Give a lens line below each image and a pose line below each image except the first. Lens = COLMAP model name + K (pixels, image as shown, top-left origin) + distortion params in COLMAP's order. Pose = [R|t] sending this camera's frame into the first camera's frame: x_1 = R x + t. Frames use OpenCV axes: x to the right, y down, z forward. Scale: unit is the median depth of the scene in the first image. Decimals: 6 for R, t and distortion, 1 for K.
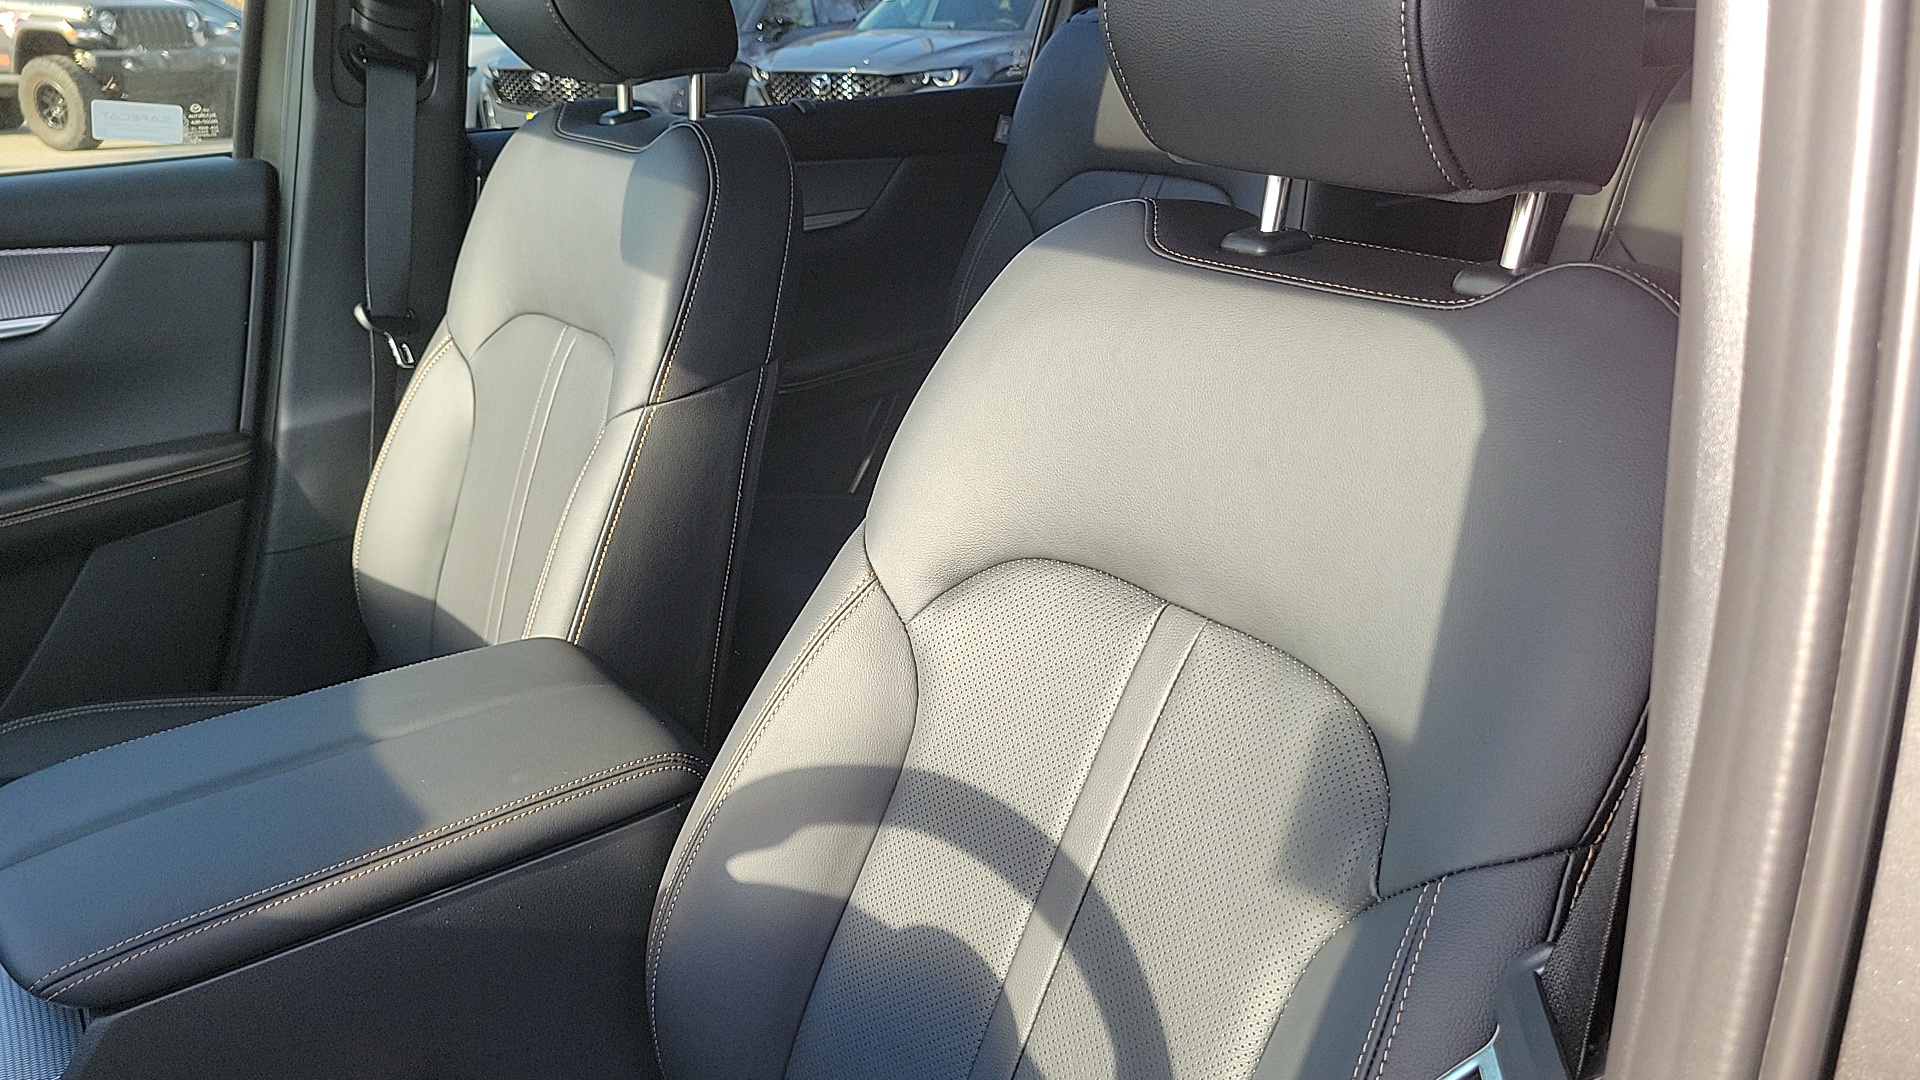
lens RADIAL K [[1461.4, 0, 964.4], [0, 1461.4, 549.8], [0, 0, 1]] dist [0.027918, -0.011386]
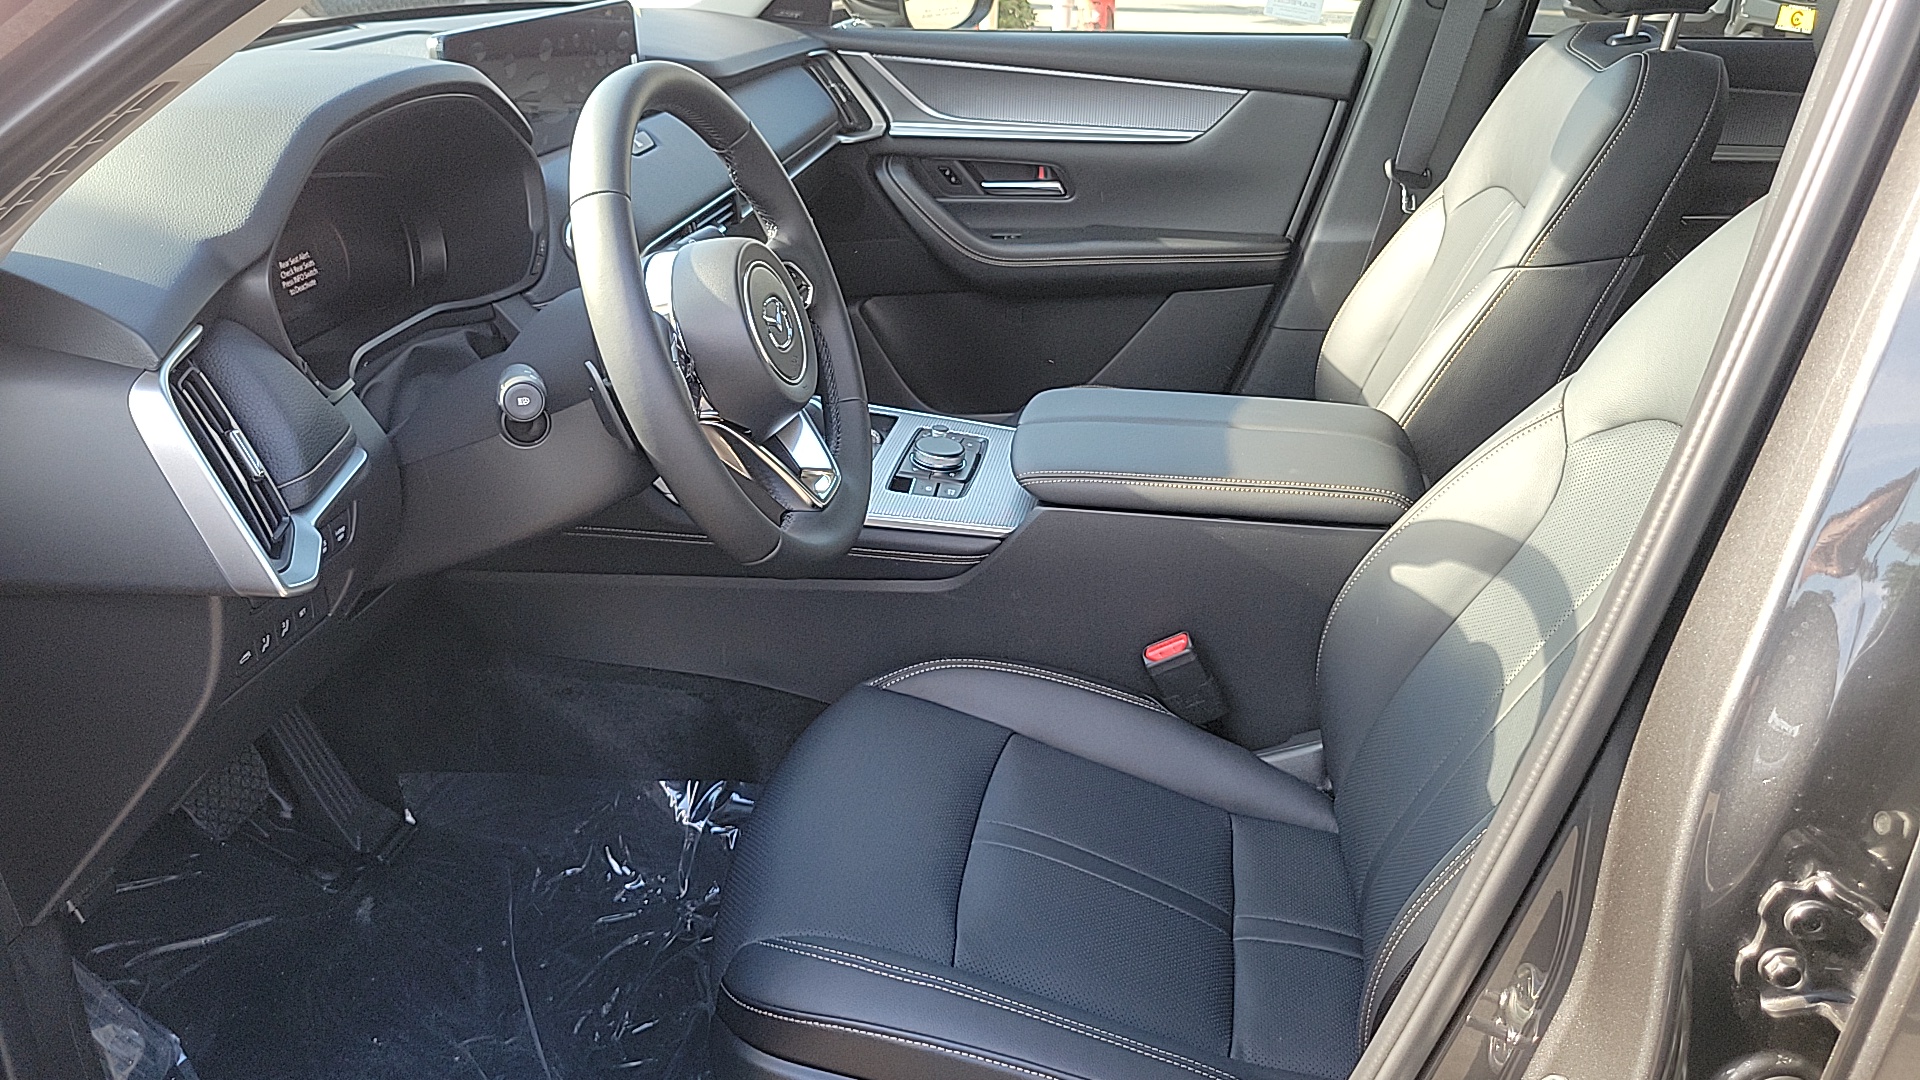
lens RADIAL K [[1461.4, 0, 941.7], [0, 1461.4, 529.7], [0, 0, 1]] dist [0.027918, -0.011386]
pose [[0.689463, 0.332581, -0.643452, 0.364296], [-0.287486, 0.941033, 0.178348, 0.037281], [0.664825, 0.062019, 0.744420, -0.313215]]
